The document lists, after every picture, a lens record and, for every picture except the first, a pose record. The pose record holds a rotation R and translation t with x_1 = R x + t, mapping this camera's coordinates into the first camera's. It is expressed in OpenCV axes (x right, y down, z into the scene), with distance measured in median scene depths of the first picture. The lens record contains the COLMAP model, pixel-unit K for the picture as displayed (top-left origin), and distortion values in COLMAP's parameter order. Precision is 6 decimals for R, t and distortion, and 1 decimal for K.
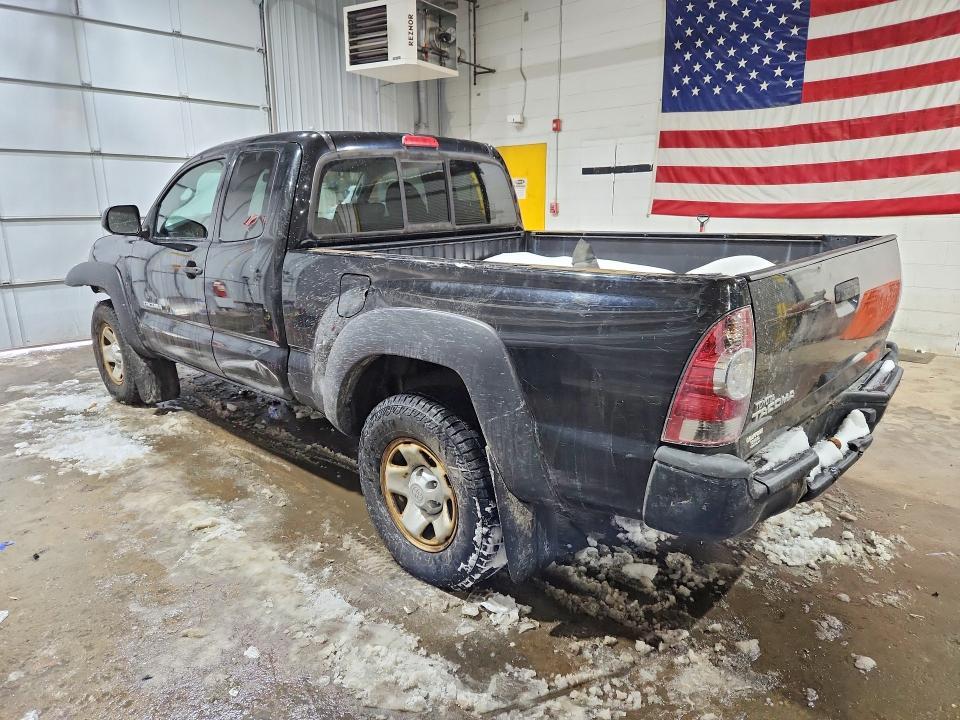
lens RADIAL K [[634.0, 0, 480.1], [0, 634.0, 361.0], [0, 0, 1]] dist [0.041613, -0.025595]
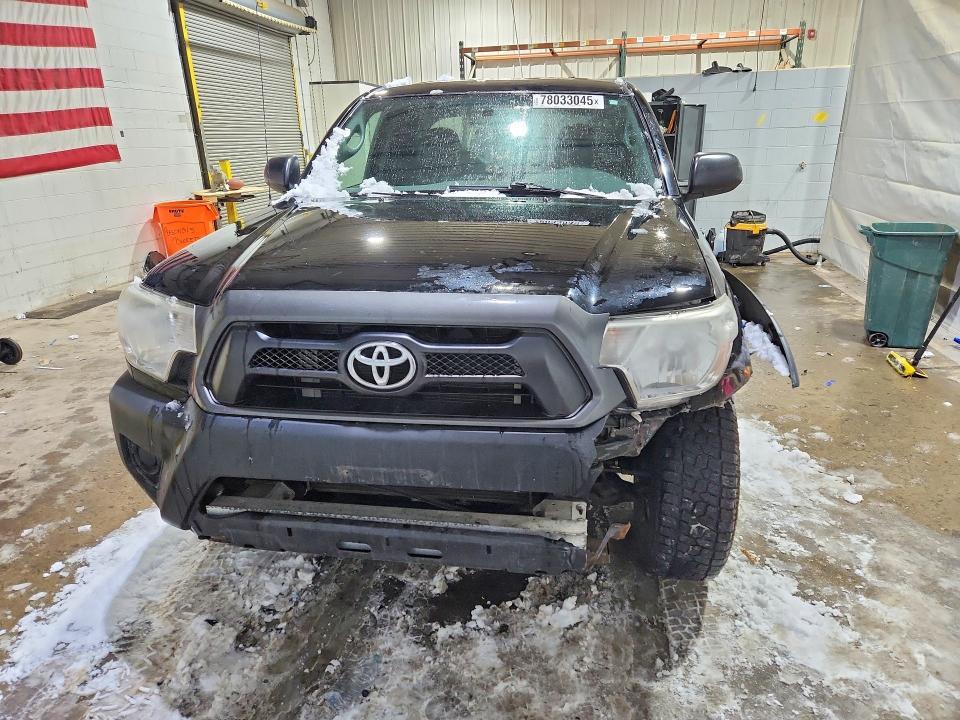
lens RADIAL K [[634.0, 0, 480.4], [0, 634.0, 360.3], [0, 0, 1]] dist [0.041613, -0.025595]
pose [[-0.558392, -0.256635, 0.788883, -0.562079], [0.225853, 0.867996, 0.442236, -0.227764], [-0.798241, 0.425113, -0.426720, 0.875761]]
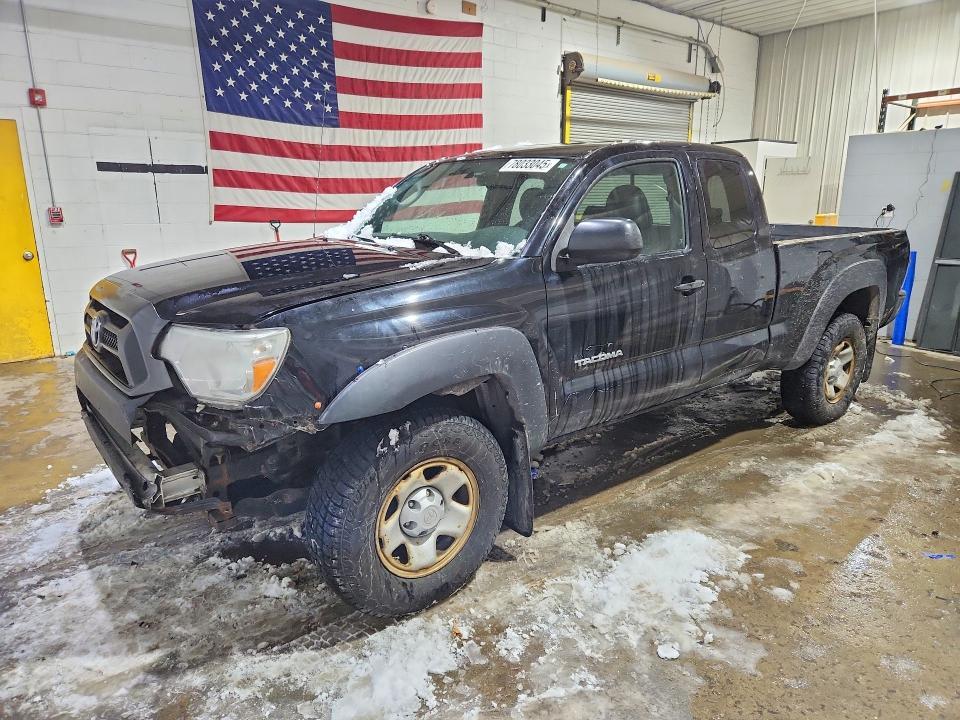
lens RADIAL K [[634.0, 0, 483.7], [0, 634.0, 358.0], [0, 0, 1]] dist [0.041613, -0.025595]
pose [[0.138308, -0.230759, 0.963131, -0.676167], [0.241757, 0.950925, 0.193118, -0.142506], [-0.960429, 0.206134, 0.187309, 0.558171]]
